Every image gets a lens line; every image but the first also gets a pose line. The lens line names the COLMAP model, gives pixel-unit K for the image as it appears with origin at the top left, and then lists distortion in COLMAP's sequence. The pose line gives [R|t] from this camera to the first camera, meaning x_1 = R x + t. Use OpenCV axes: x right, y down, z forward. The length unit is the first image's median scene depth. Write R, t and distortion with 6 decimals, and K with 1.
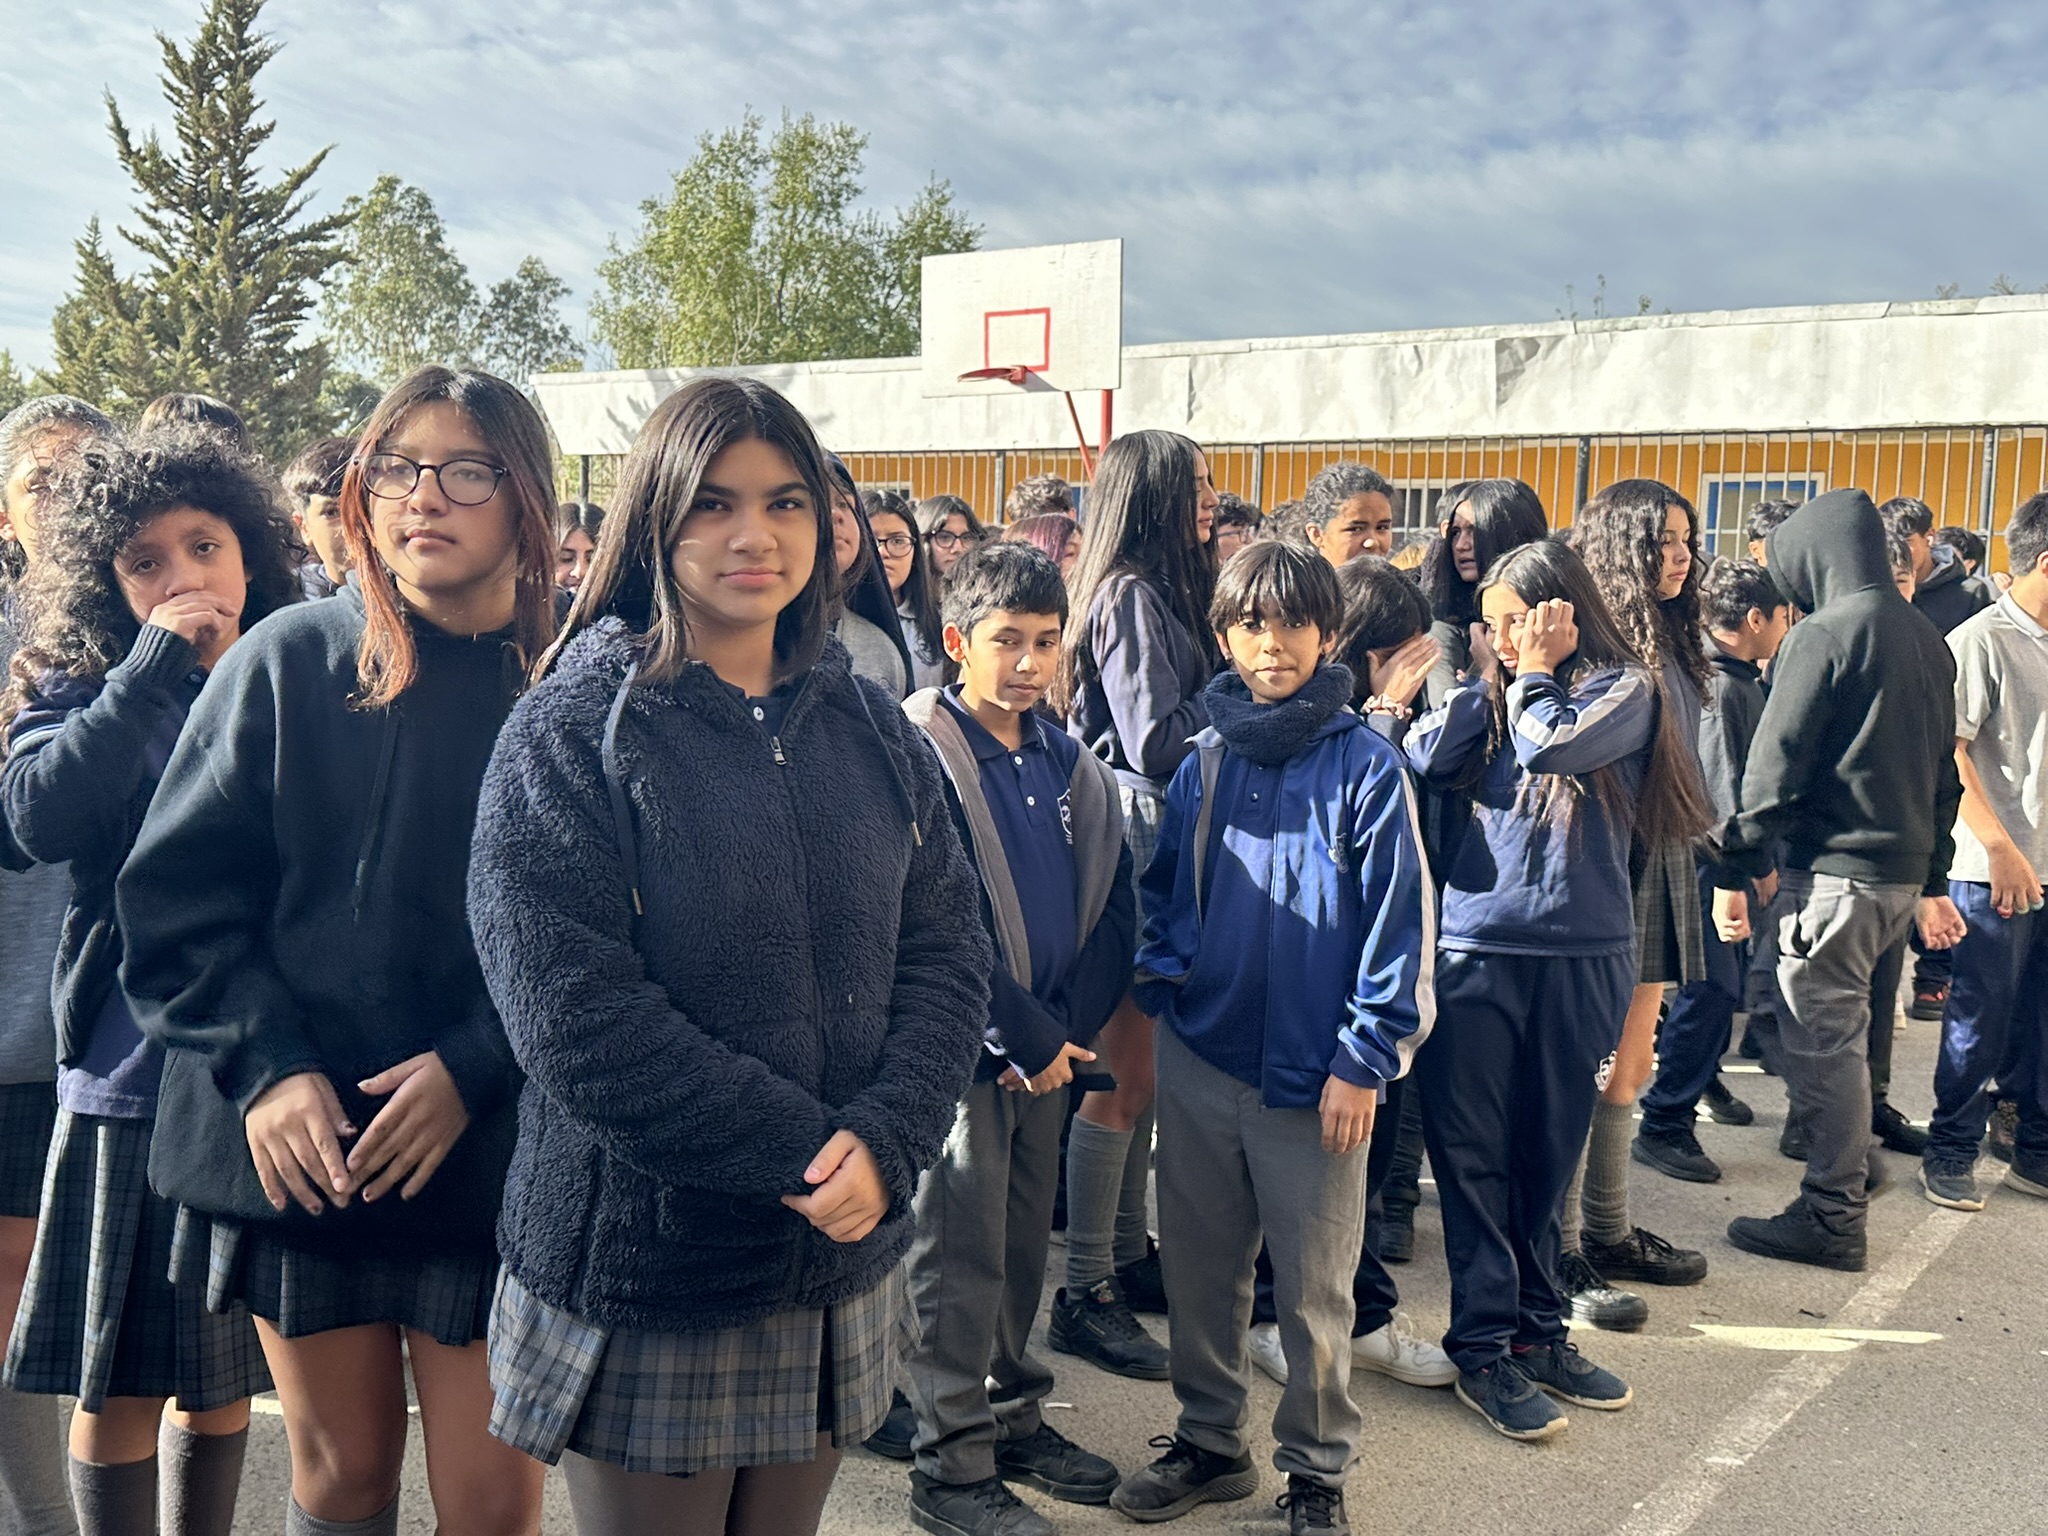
lens RADIAL K [[2098.5, 0, 1032.0], [0, 2098.5, 652.0], [0, 0, 1]] dist [0.321158, -1.067370]
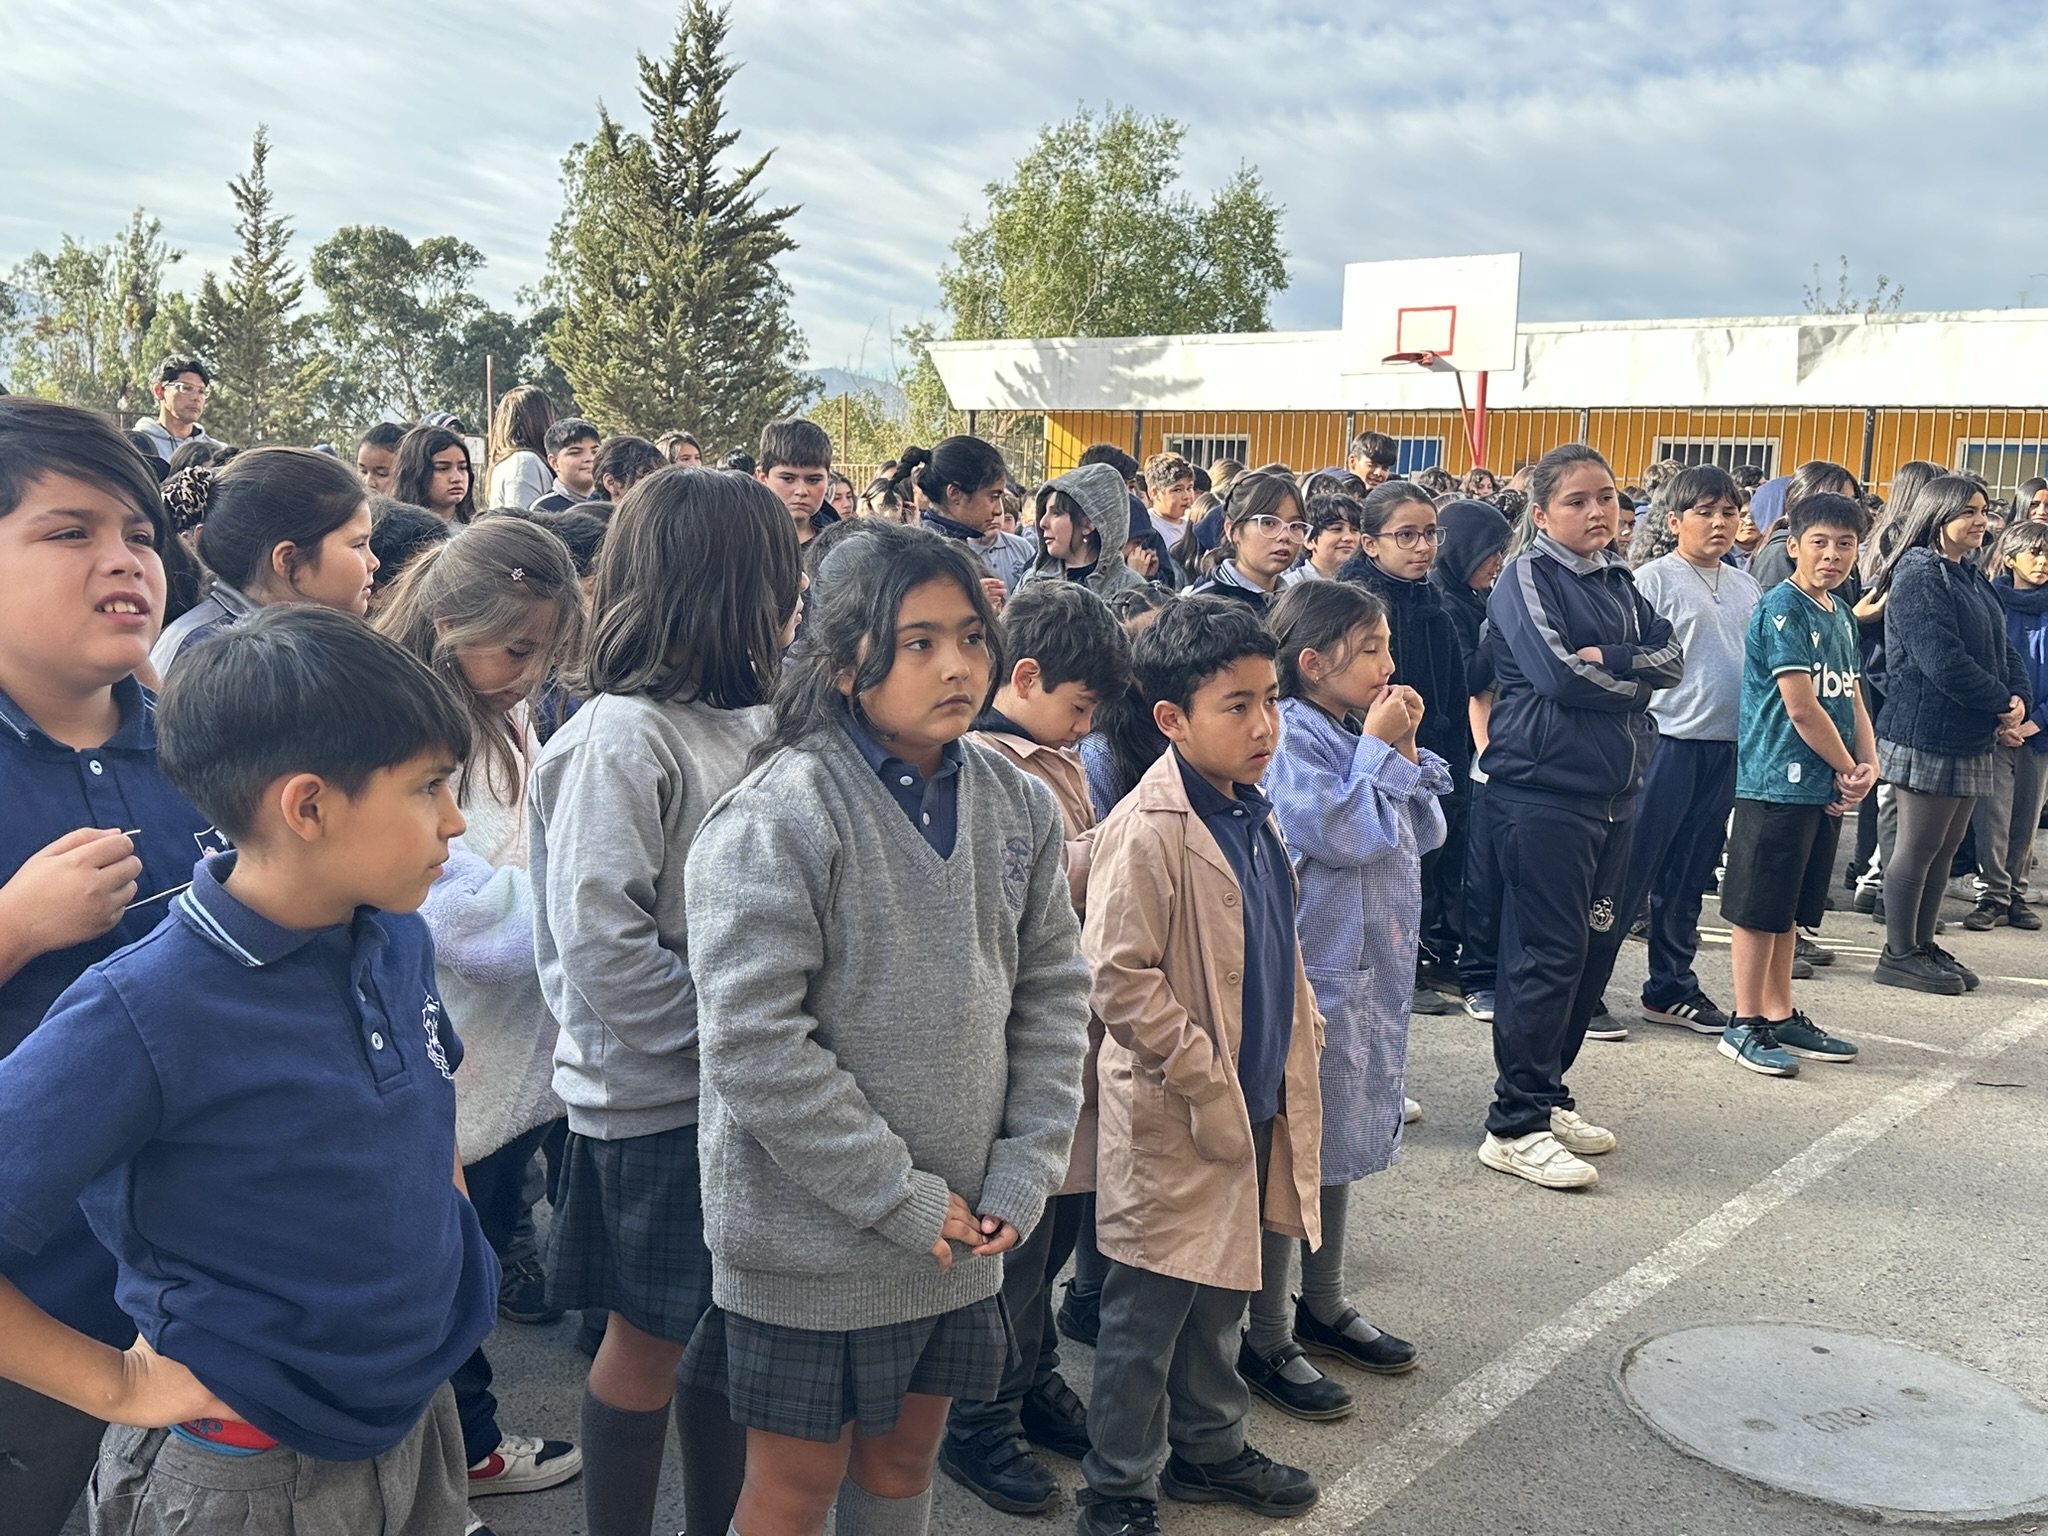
lens RADIAL K [[2035.5, 0, 1024.0], [0, 2035.5, 768.0], [0, 0, 1]] dist [0.180522, -0.363436]
pose [[0.997544, 0.019662, -0.067225, -0.103588], [-0.013488, 0.995752, 0.091083, 0.004046], [0.068730, -0.089953, 0.993572, -0.183849]]
